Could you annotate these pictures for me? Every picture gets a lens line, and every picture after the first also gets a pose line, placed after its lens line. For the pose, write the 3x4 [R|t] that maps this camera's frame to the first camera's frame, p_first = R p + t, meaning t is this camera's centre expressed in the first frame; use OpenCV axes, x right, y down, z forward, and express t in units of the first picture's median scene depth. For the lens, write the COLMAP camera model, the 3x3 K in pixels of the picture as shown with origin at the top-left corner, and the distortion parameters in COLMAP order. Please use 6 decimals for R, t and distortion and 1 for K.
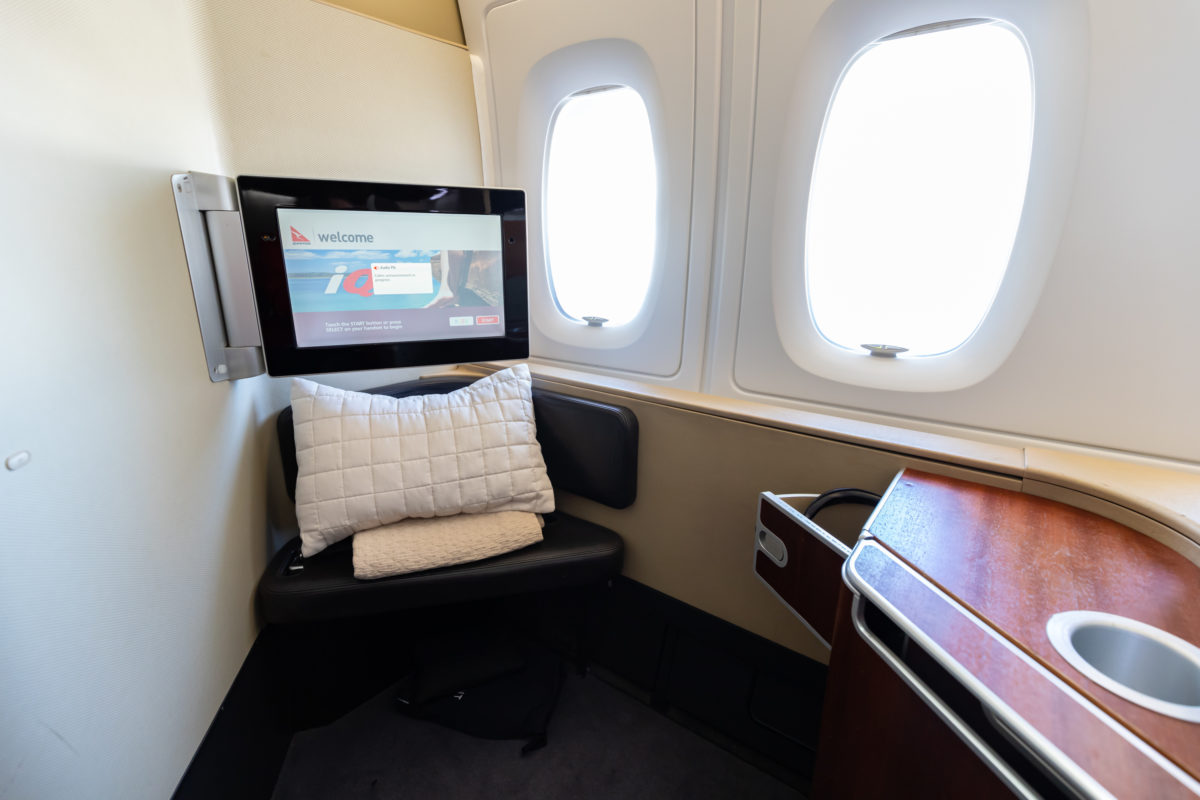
lens RADIAL K [[551.5, 0, 600.0], [0, 551.5, 400.0], [0, 0, 1]] dist [-0.022560, 0.000042]
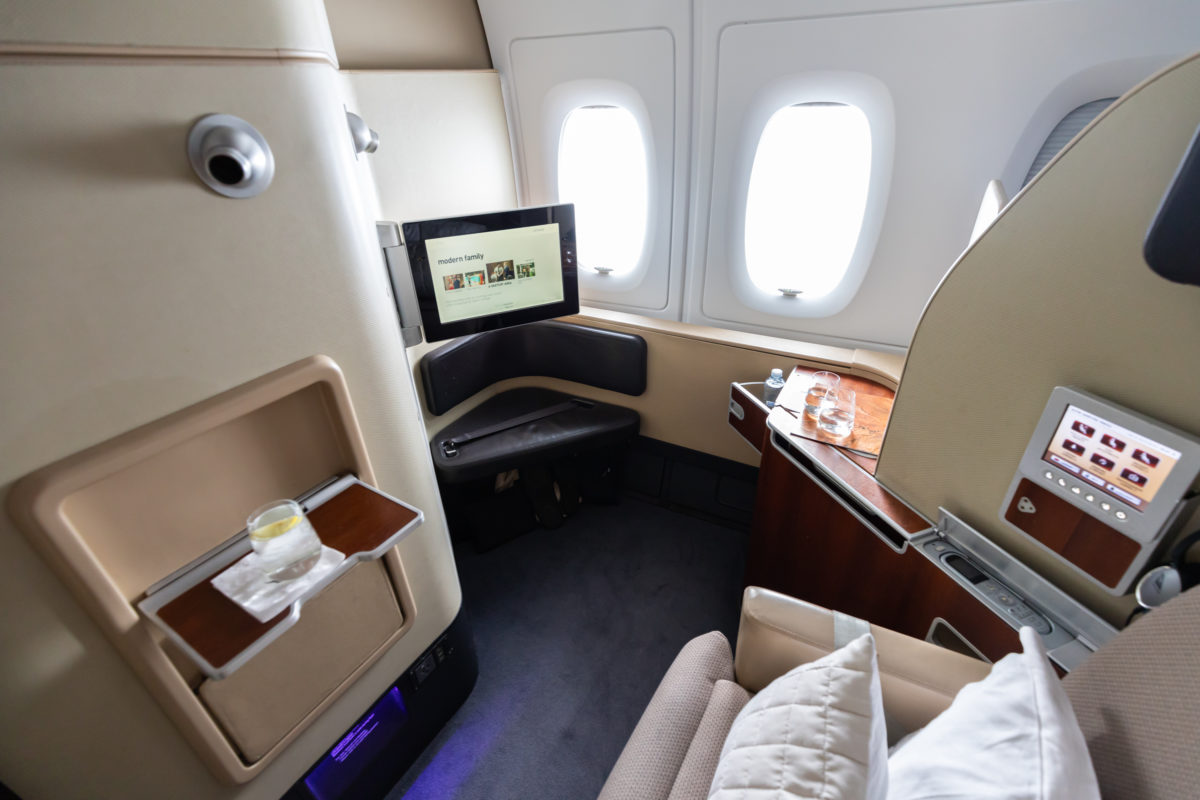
lens RADIAL K [[566.2, 0, 604.6], [0, 566.2, 426.2], [0, 0, 1]] dist [-0.000411, -0.000021]
pose [[0.985059, -0.118332, 0.125126, -0.330399], [0.076731, 0.952020, 0.296261, -0.266195], [-0.154180, -0.282234, 0.946875, -0.721129]]
